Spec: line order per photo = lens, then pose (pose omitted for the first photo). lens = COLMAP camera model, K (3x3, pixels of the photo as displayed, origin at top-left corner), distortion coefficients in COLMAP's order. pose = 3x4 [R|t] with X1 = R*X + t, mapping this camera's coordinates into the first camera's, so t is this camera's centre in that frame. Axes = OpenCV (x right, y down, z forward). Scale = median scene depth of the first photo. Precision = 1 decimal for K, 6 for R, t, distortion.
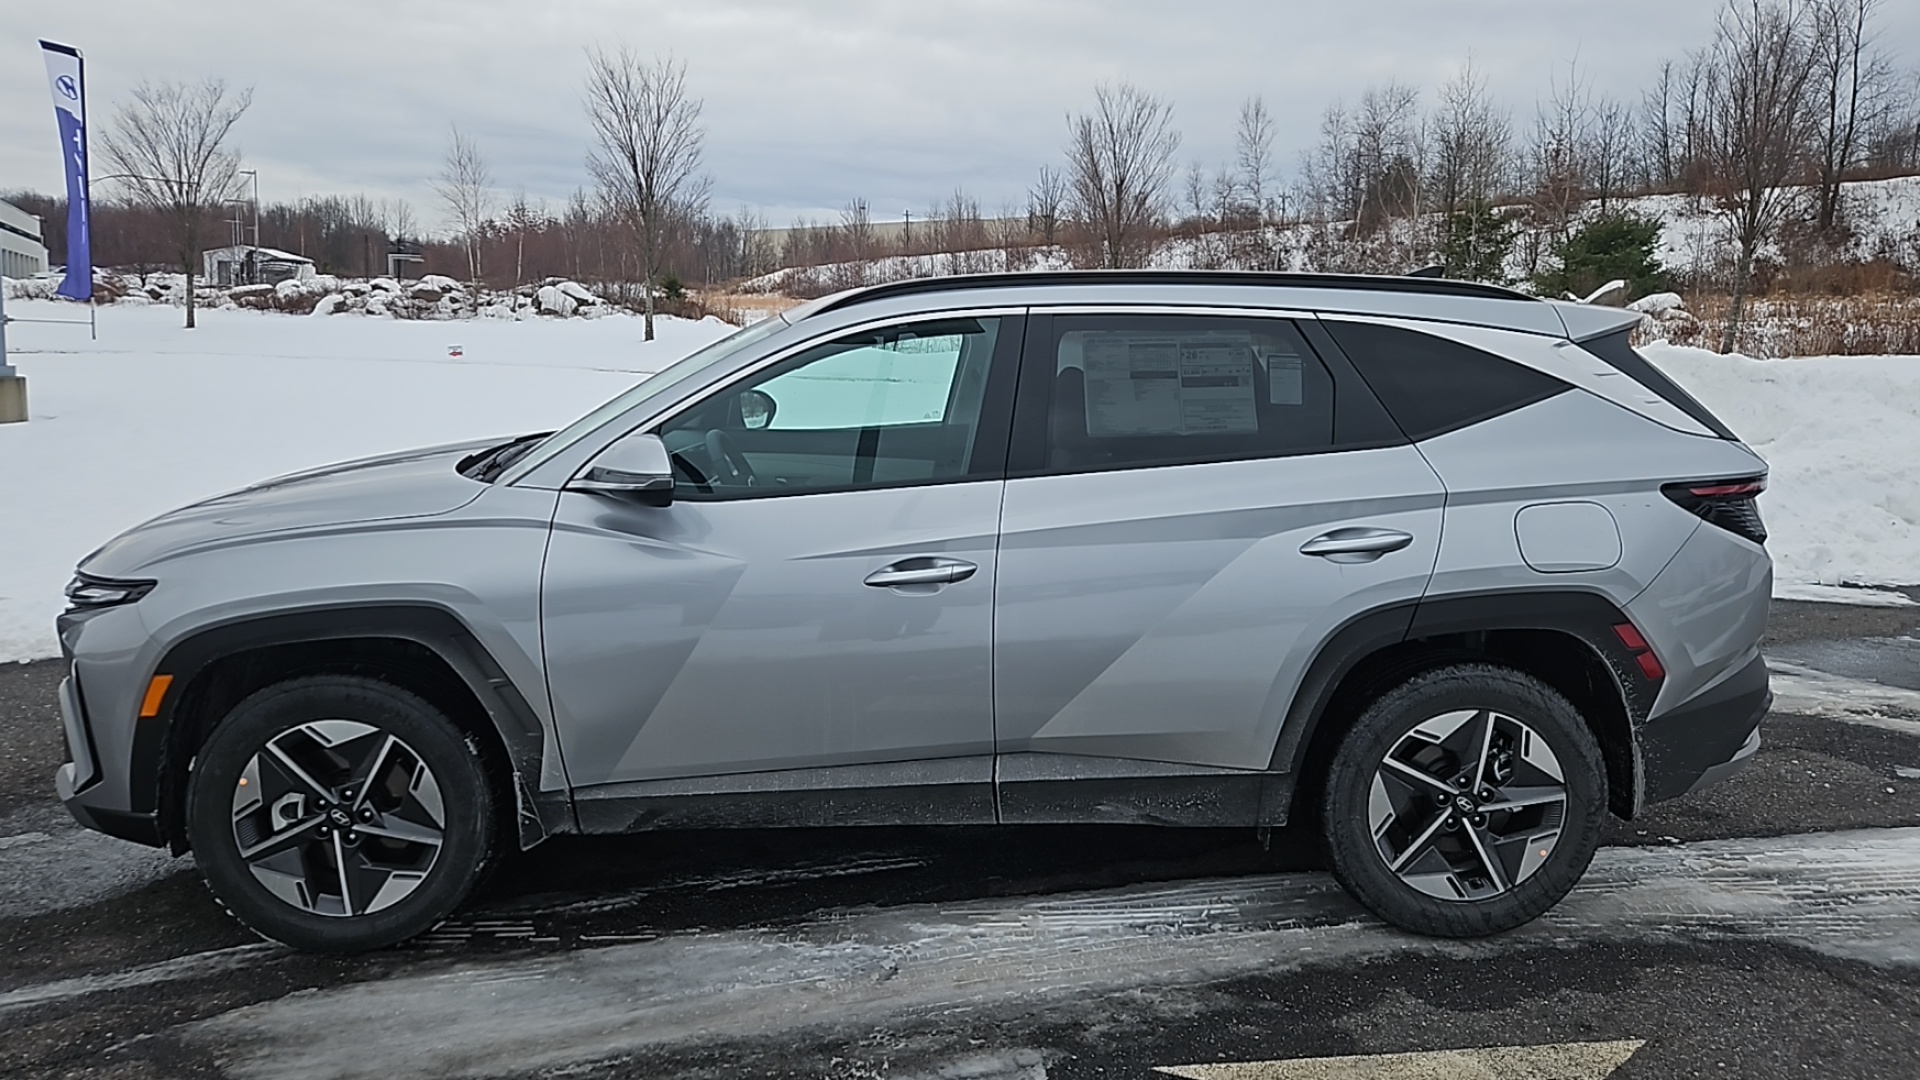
lens RADIAL K [[1406.1, 0, 957.8], [0, 1406.1, 543.4], [0, 0, 1]] dist [0.069637, -0.037321]
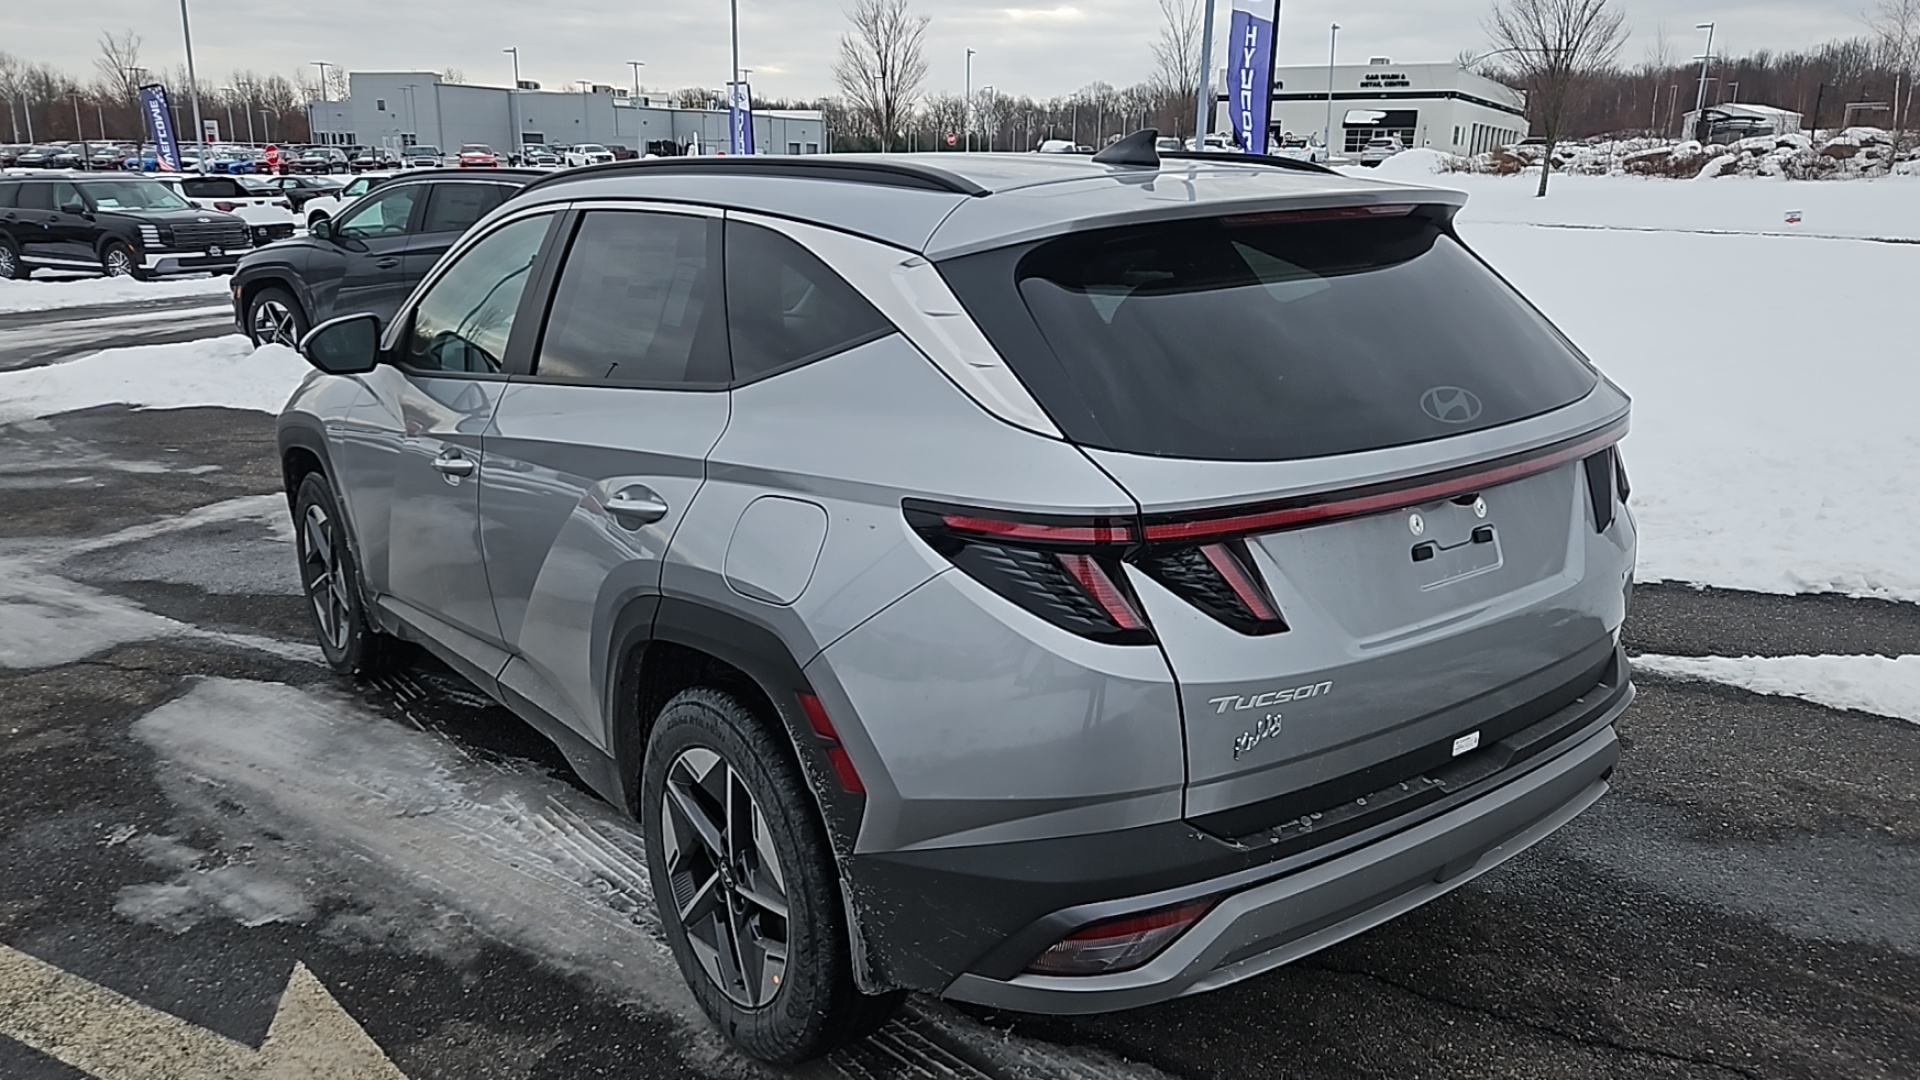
lens RADIAL K [[1406.1, 0, 956.4], [0, 1406.1, 546.3], [0, 0, 1]] dist [0.069637, -0.037321]
pose [[0.572256, 0.190449, -0.797654, 0.090162], [-0.115156, 0.981684, 0.151773, -0.010503], [0.811950, 0.005002, 0.583706, 0.059835]]
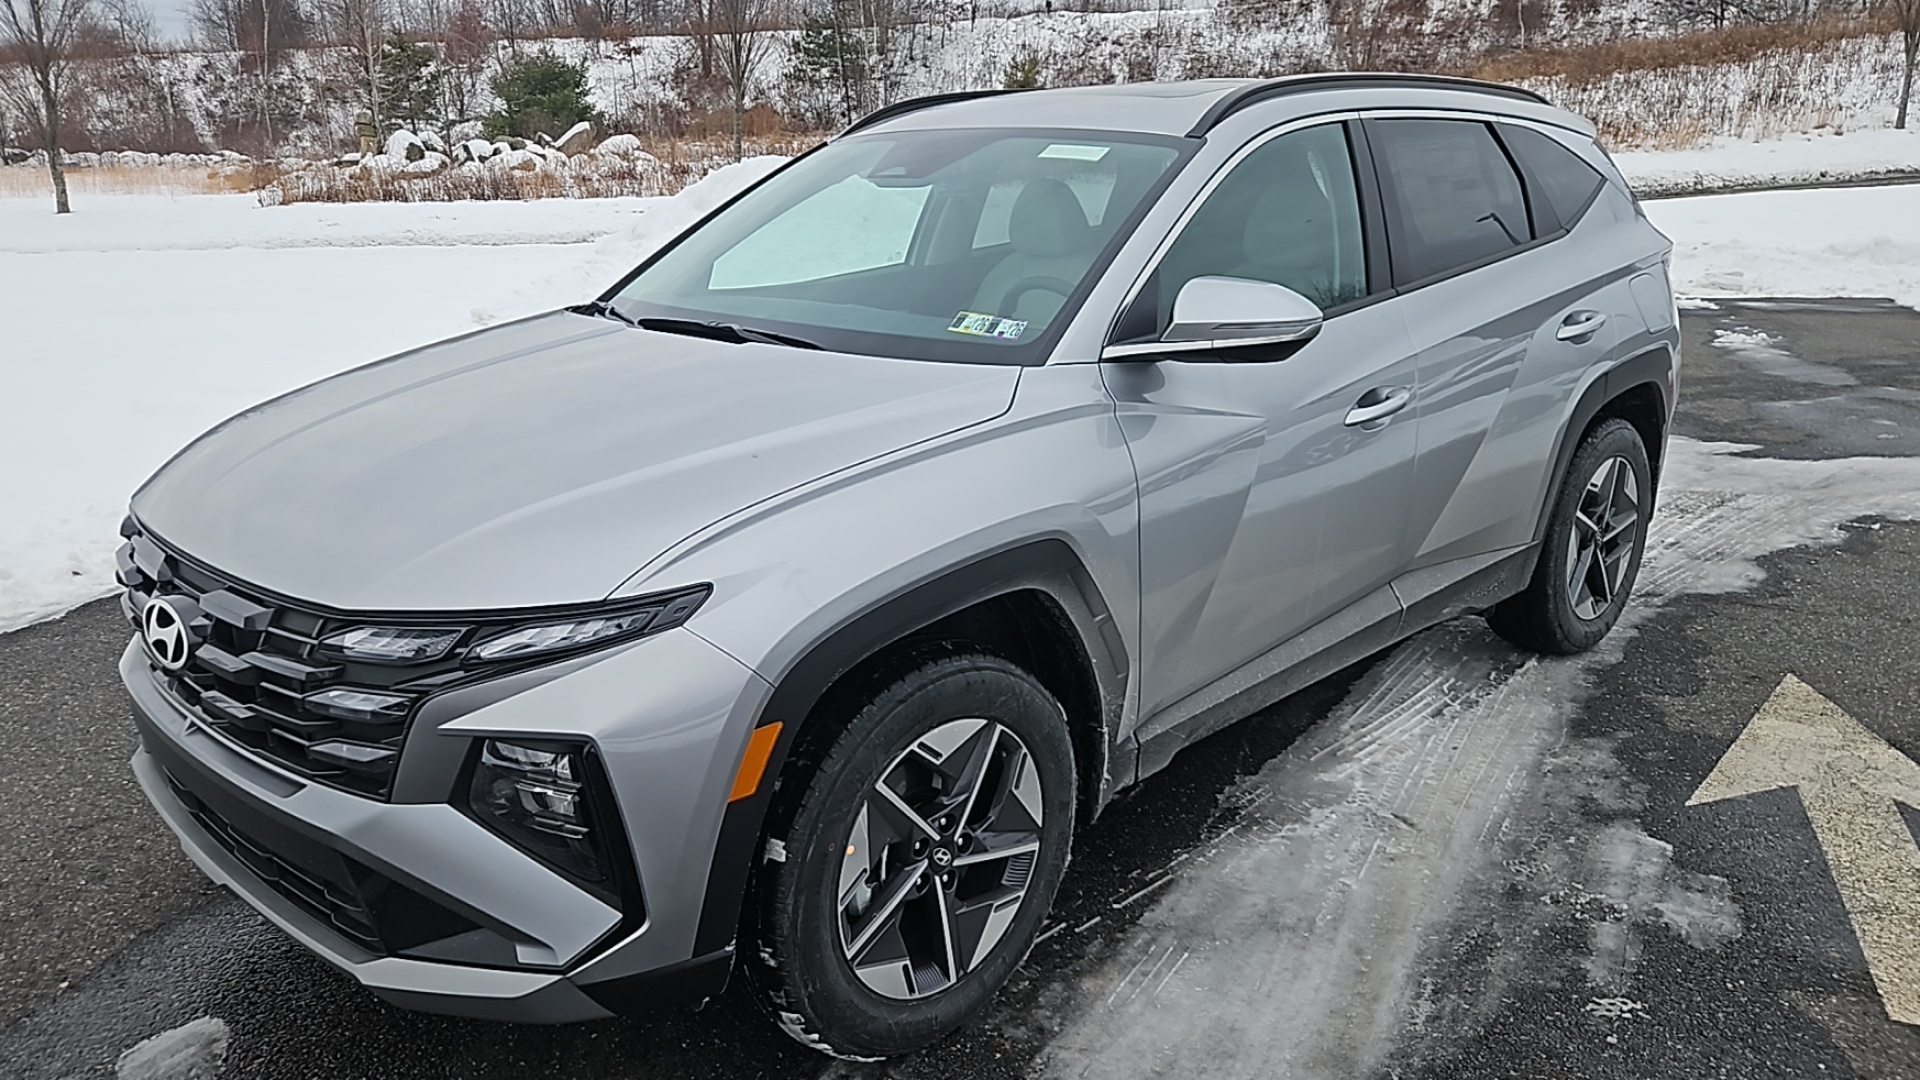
lens RADIAL K [[1406.1, 0, 930.8], [0, 1406.1, 551.2], [0, 0, 1]] dist [0.069637, -0.037321]
pose [[0.744114, -0.199637, 0.637526, -0.075375], [0.129365, 0.979302, 0.155669, -0.005965], [-0.655408, -0.033362, 0.754538, 0.041984]]
